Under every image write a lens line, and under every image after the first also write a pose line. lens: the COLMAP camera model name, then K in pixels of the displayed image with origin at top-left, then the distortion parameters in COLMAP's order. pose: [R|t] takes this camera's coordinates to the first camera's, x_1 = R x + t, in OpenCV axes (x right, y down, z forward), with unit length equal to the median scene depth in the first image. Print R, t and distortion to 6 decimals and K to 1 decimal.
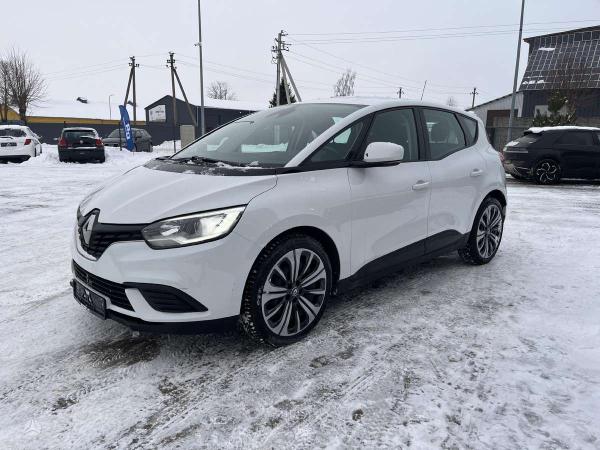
lens RADIAL K [[454.2, 0, 297.4], [0, 454.2, 224.5], [0, 0, 1]] dist [0.069710, -0.086714]
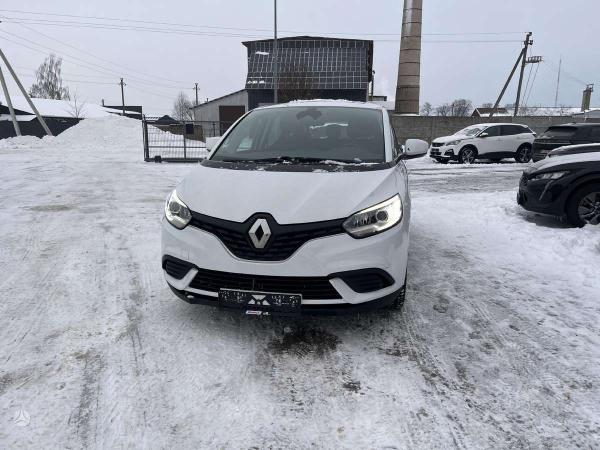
lens RADIAL K [[454.2, 0, 303.1], [0, 454.2, 226.4], [0, 0, 1]] dist [0.069710, -0.086714]
pose [[0.819429, -0.127297, 0.558866, -0.899160], [0.117326, 0.991633, 0.053843, -0.046084], [-0.561044, 0.021449, 0.827508, 0.122622]]
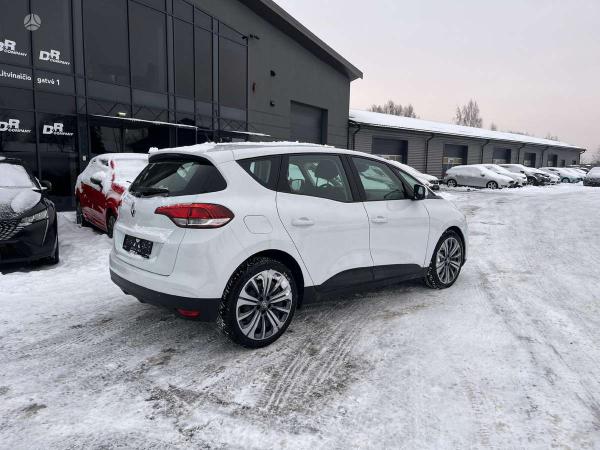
lens RADIAL K [[454.2, 0, 301.4], [0, 454.2, 225.7], [0, 0, 1]] dist [0.069710, -0.086714]
pose [[-0.999257, -0.037167, 0.010164, 0.167425], [-0.031867, 0.945425, 0.324277, -0.679519], [-0.021661, 0.323712, -0.945908, 3.177514]]
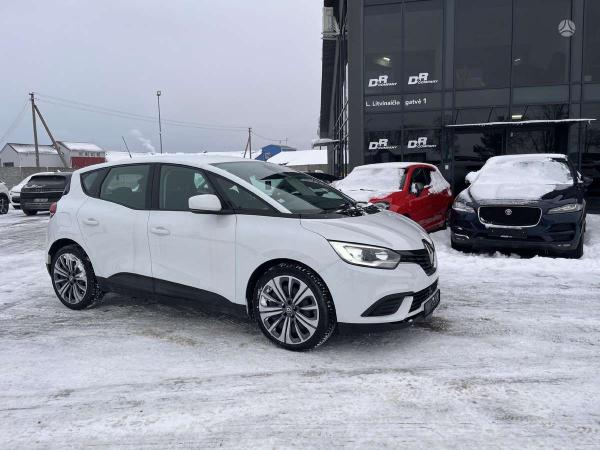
lens RADIAL K [[454.2, 0, 300.1], [0, 454.2, 224.0], [0, 0, 1]] dist [0.069710, -0.086714]
pose [[-0.301323, -0.115819, 0.946462, -1.605620], [0.203517, 0.961912, 0.182502, -0.403218], [-0.931550, 0.247613, -0.266275, 1.669792]]
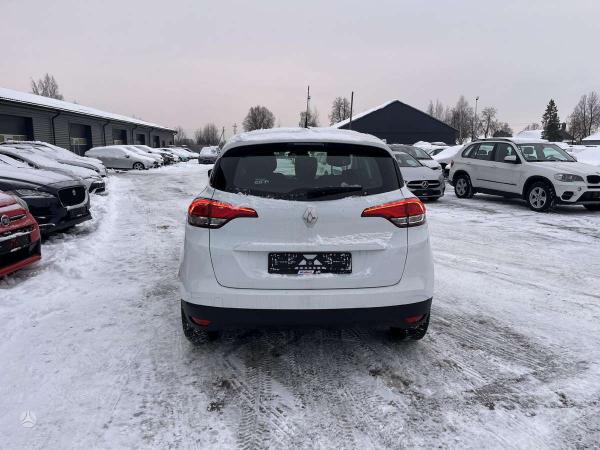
lens RADIAL K [[454.2, 0, 305.9], [0, 454.2, 225.2], [0, 0, 1]] dist [0.069710, -0.086714]
pose [[-0.653080, 0.104751, -0.750009, 1.400286], [-0.162608, 0.947889, 0.273981, -0.540250], [0.739625, 0.300889, -0.602014, 2.542050]]
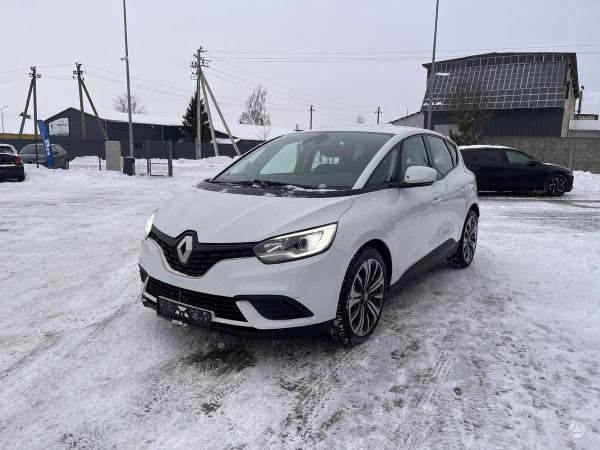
lens RADIAL K [[454.2, 0, 296.4], [0, 454.2, 225.6], [0, 0, 1]] dist [0.069710, -0.086714]
pose [[0.980860, -0.030758, 0.192270, -0.389059], [0.036251, 0.999027, -0.025113, -0.009090], [-0.191311, 0.031602, 0.981021, -0.103049]]
